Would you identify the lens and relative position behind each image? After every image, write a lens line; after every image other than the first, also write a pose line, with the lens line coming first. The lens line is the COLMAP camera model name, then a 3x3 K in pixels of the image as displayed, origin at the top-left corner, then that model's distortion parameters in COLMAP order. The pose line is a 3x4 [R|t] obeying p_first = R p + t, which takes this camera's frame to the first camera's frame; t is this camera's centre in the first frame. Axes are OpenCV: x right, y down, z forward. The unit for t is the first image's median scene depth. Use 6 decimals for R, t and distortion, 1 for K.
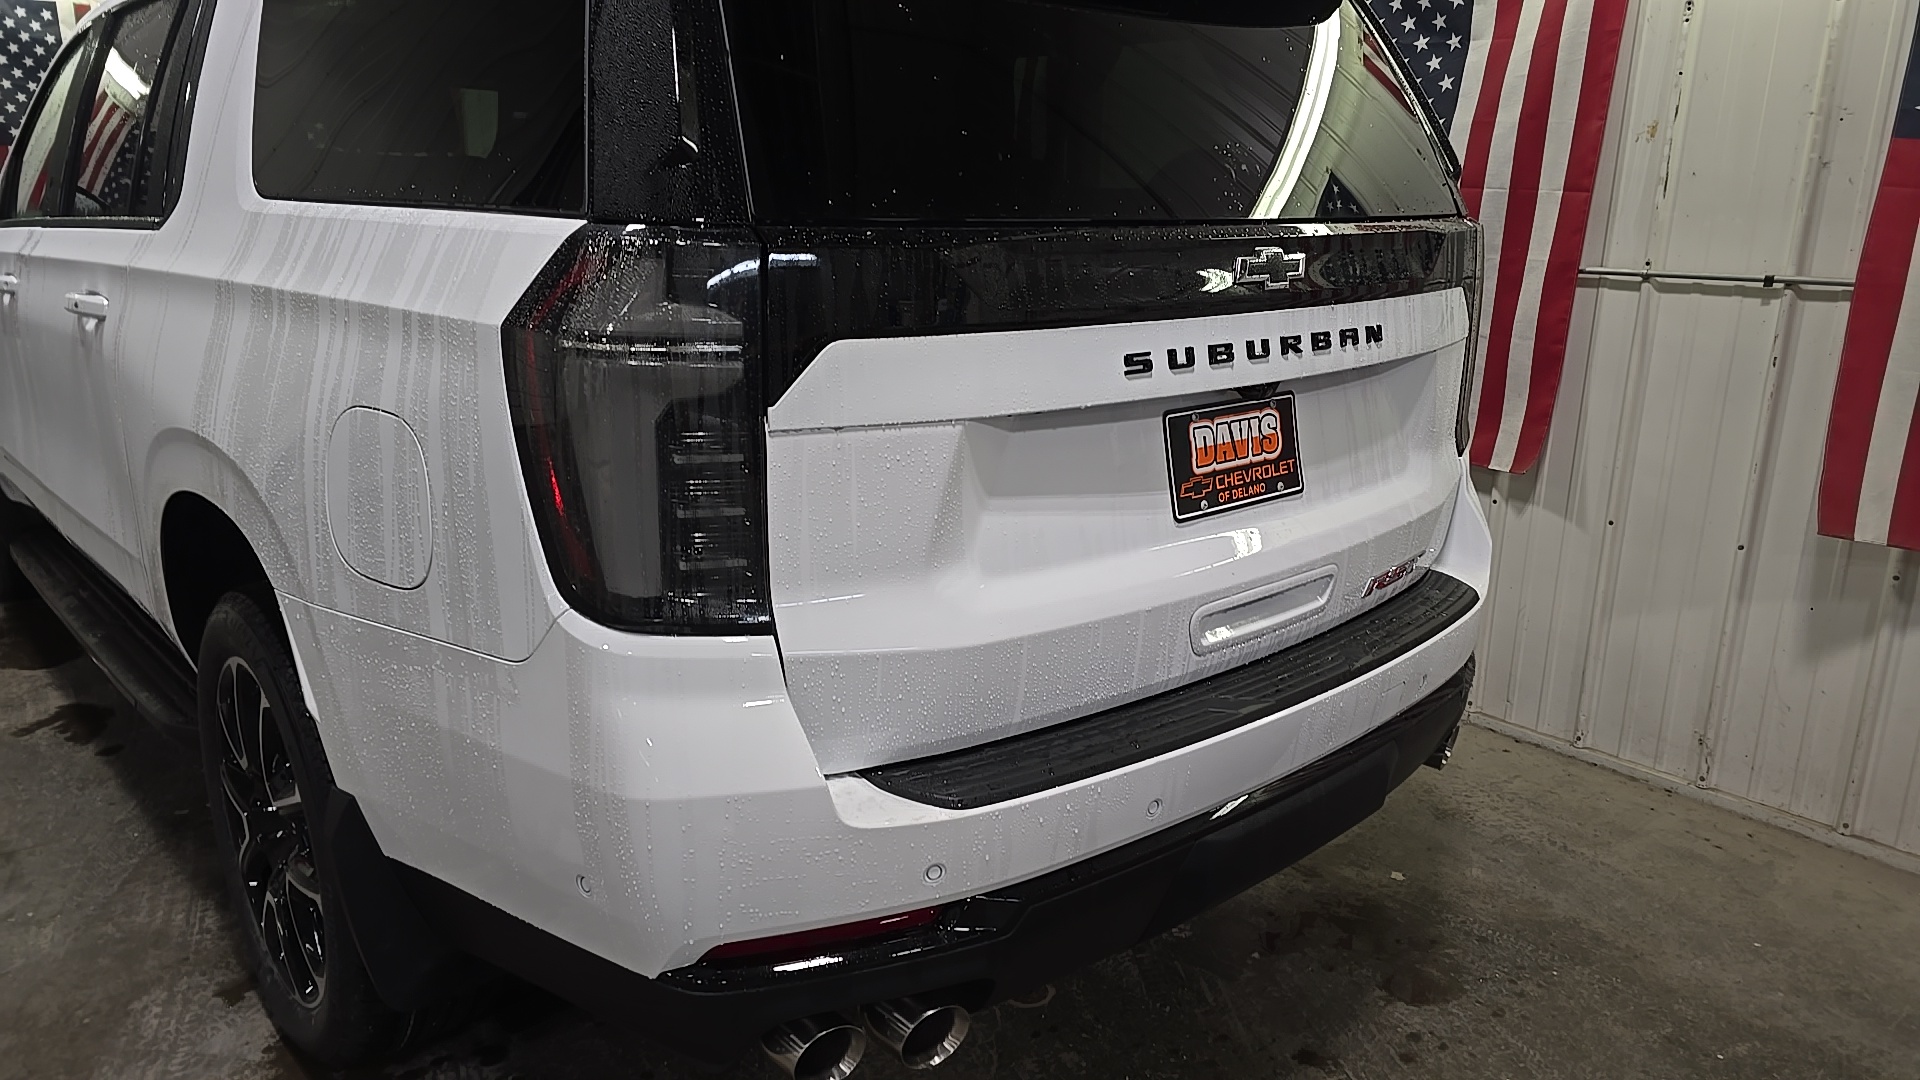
lens RADIAL K [[1284.1, 0, 962.1], [0, 1284.1, 544.8], [0, 0, 1]] dist [0.058130, -0.042536]
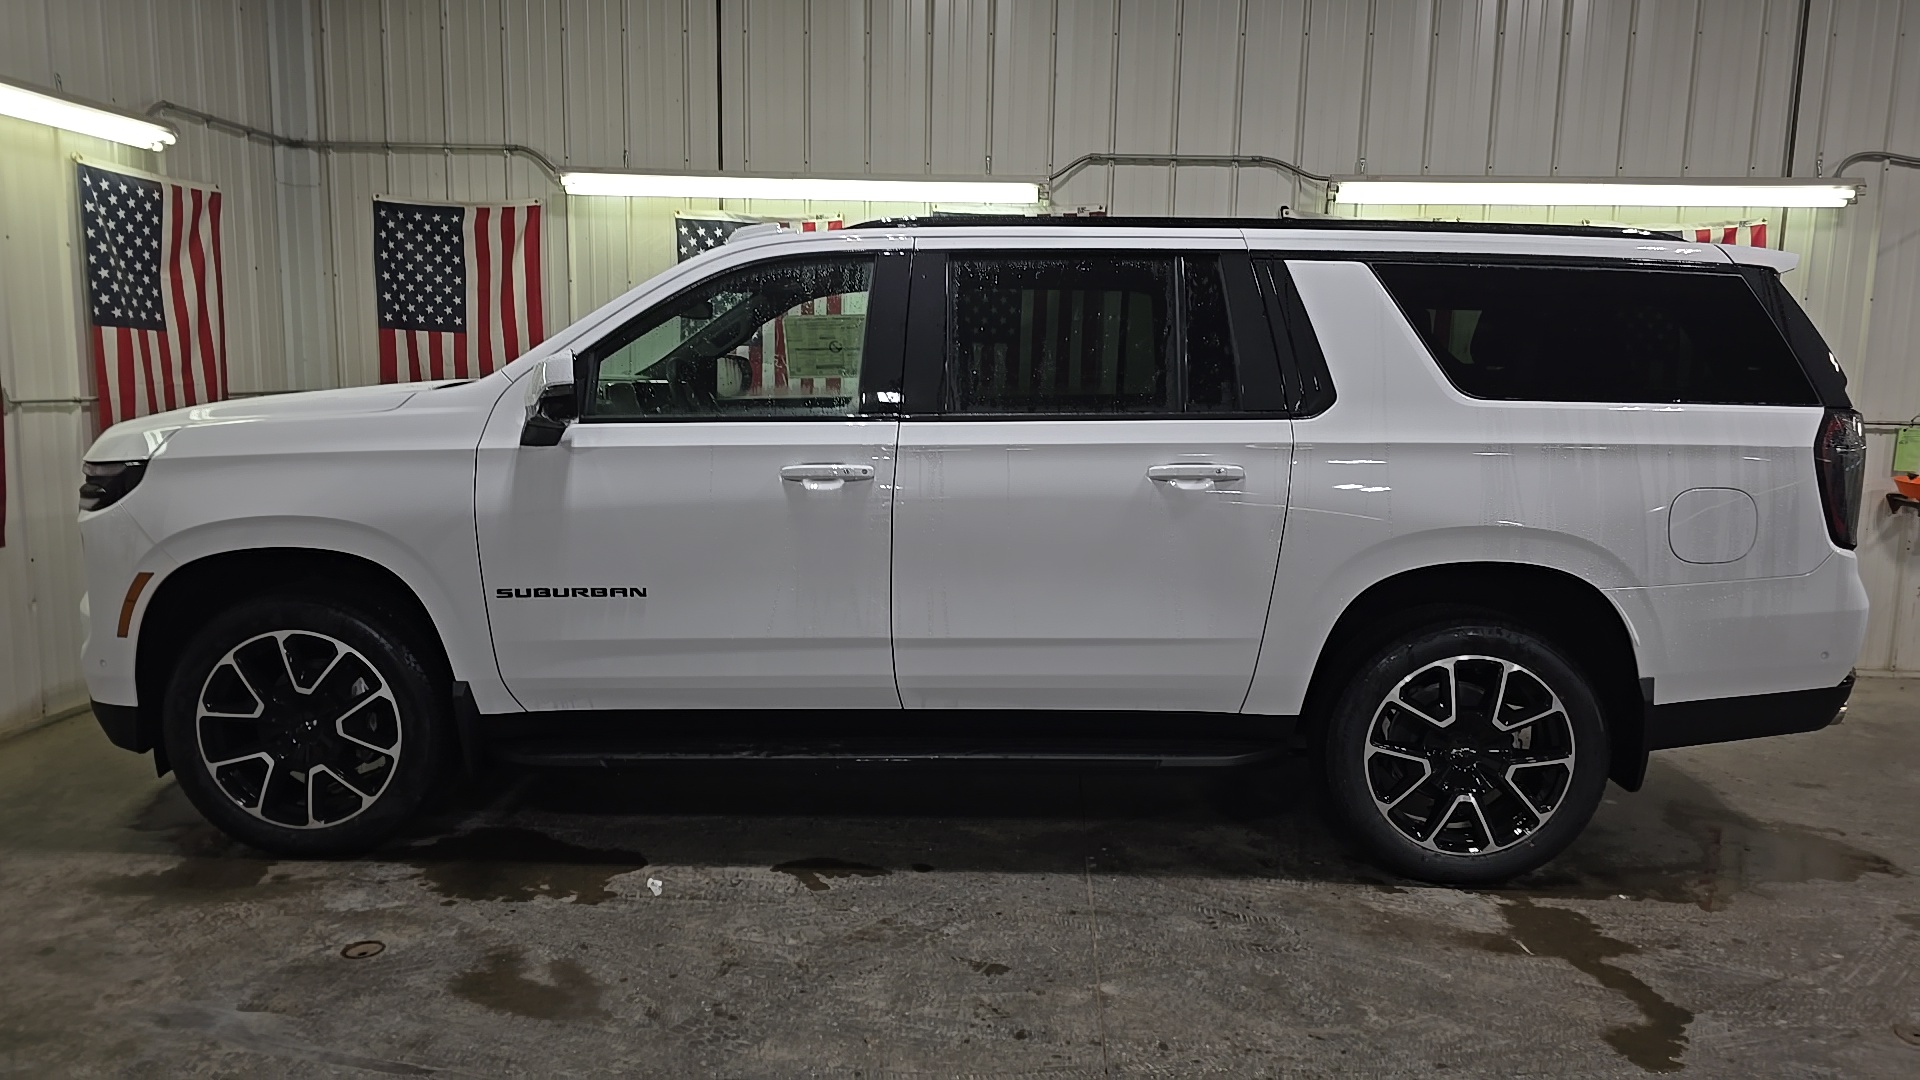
lens RADIAL K [[1284.1, 0, 957.9], [0, 1284.1, 547.8], [0, 0, 1]] dist [0.058130, -0.042536]
pose [[0.687584, -0.104654, 0.718523, -1.579208], [0.179200, 0.983407, -0.028250, -0.090075], [-0.703644, 0.148184, 0.694929, 0.171590]]
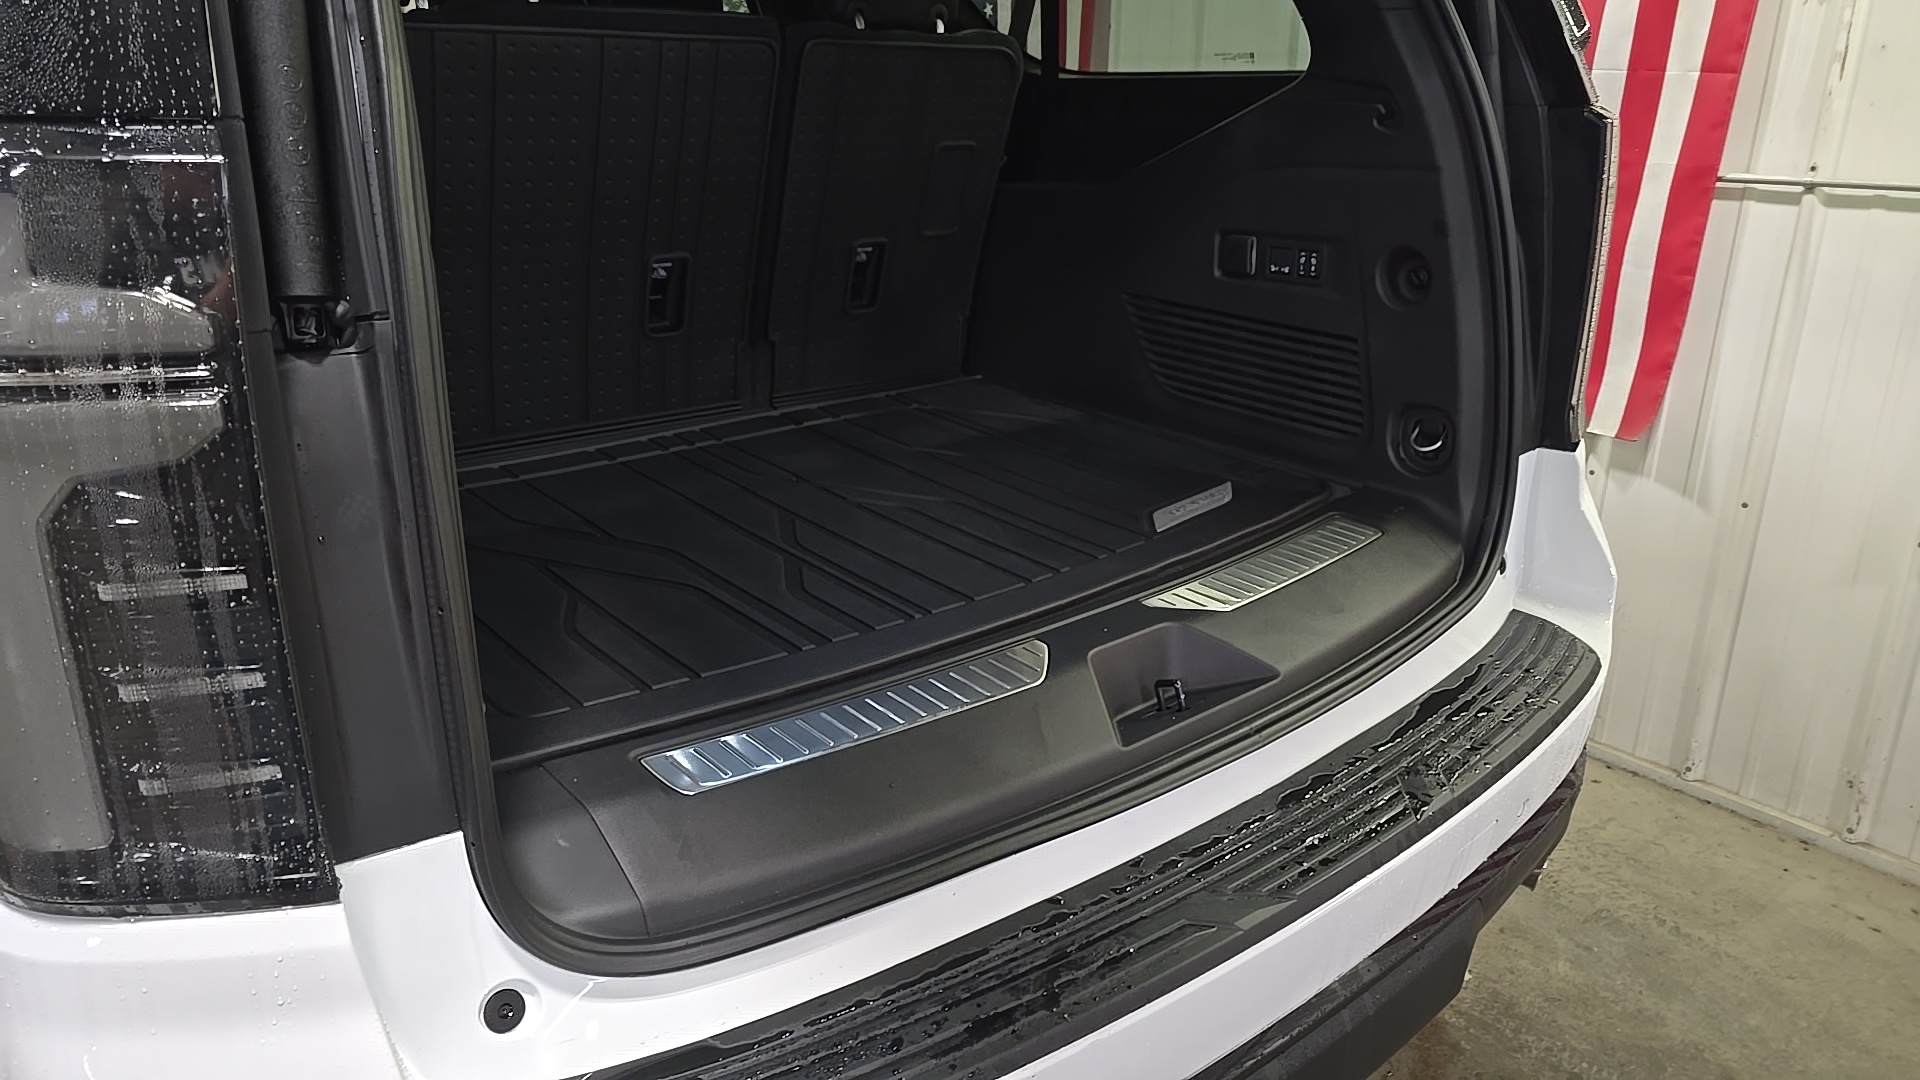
lens RADIAL K [[1284.1, 0, 968.6], [0, 1284.1, 540.6], [0, 0, 1]] dist [0.058130, -0.042536]
pose [[0.999618, 0.002956, -0.027465, 0.056642], [-0.001078, 0.997674, 0.068152, -0.051771], [0.027602, -0.068097, 0.997297, 0.214649]]
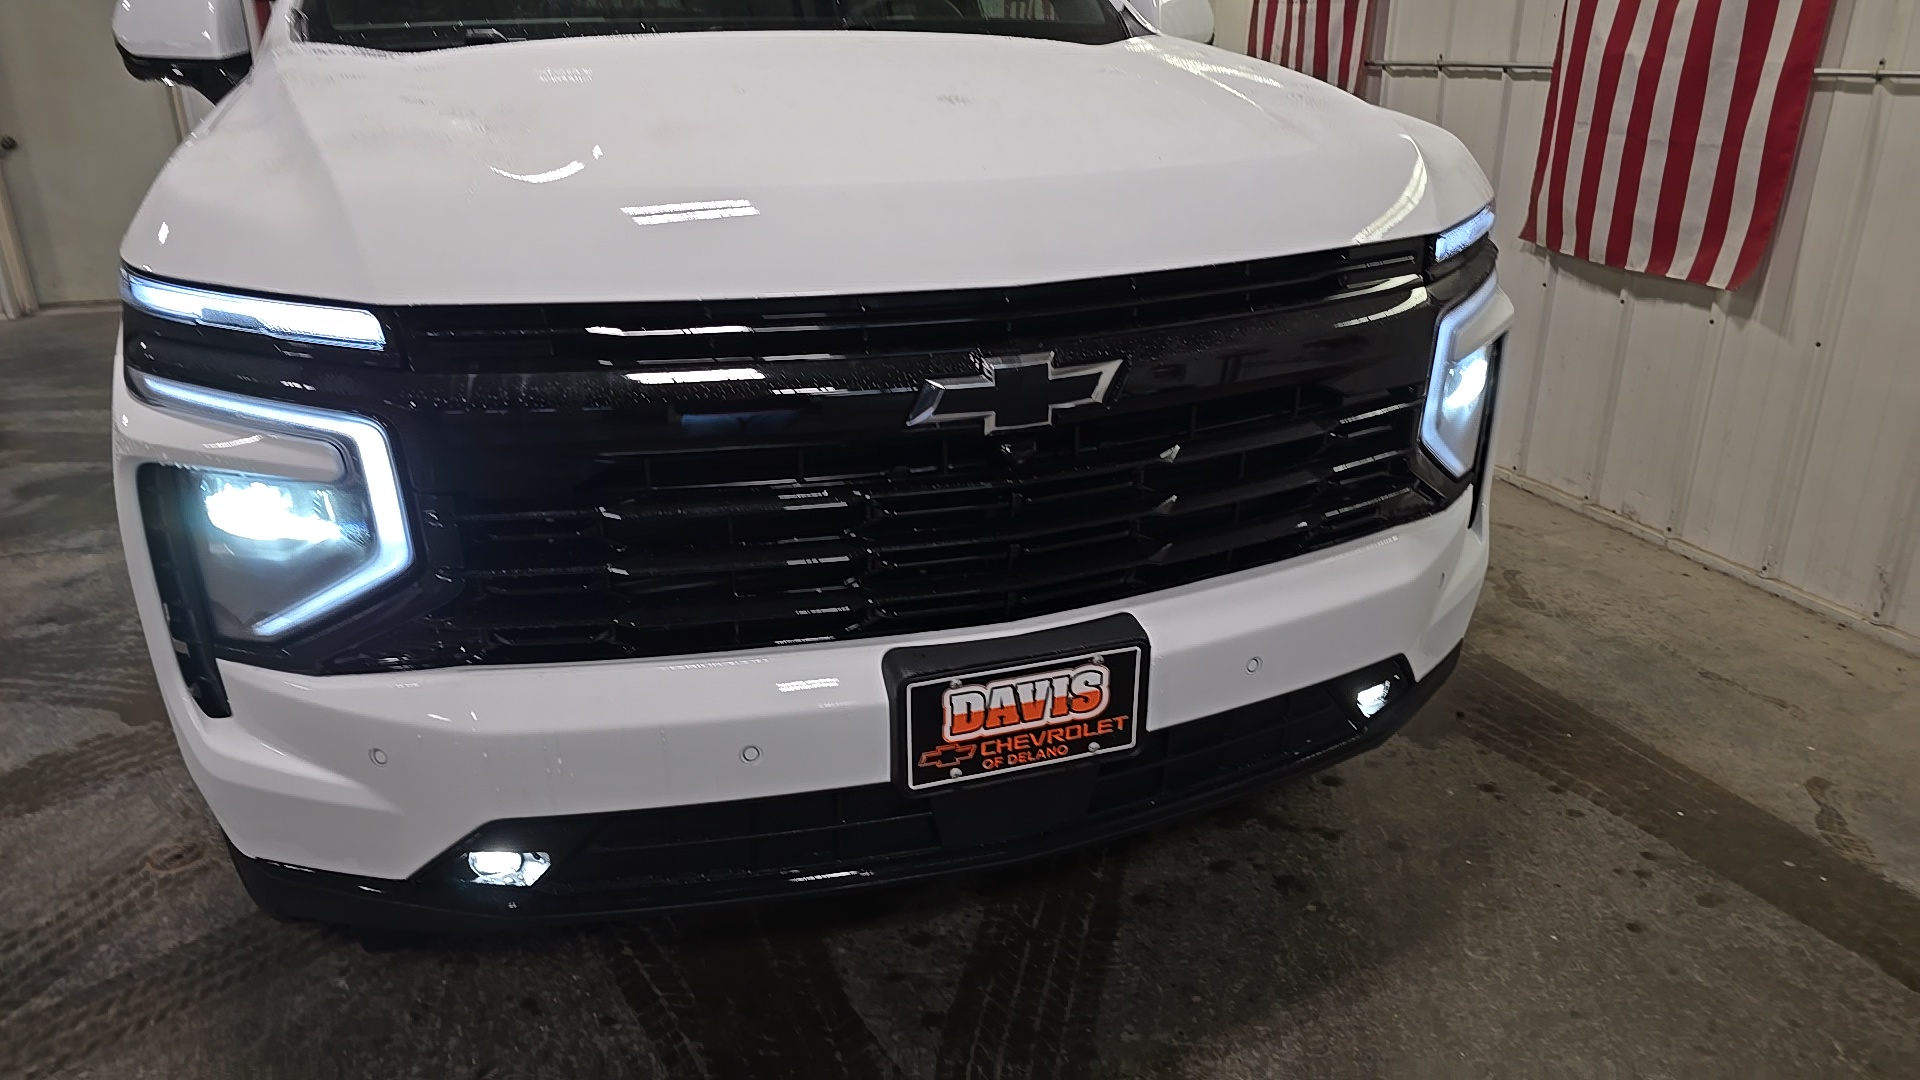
lens RADIAL K [[1284.1, 0, 952.6], [0, 1284.1, 538.5], [0, 0, 1]] dist [0.058130, -0.042536]
pose [[0.931031, 0.107248, -0.348824, 0.273559], [-0.069201, 0.990384, 0.119797, 0.057350], [0.358318, -0.087396, 0.929500, -0.147664]]
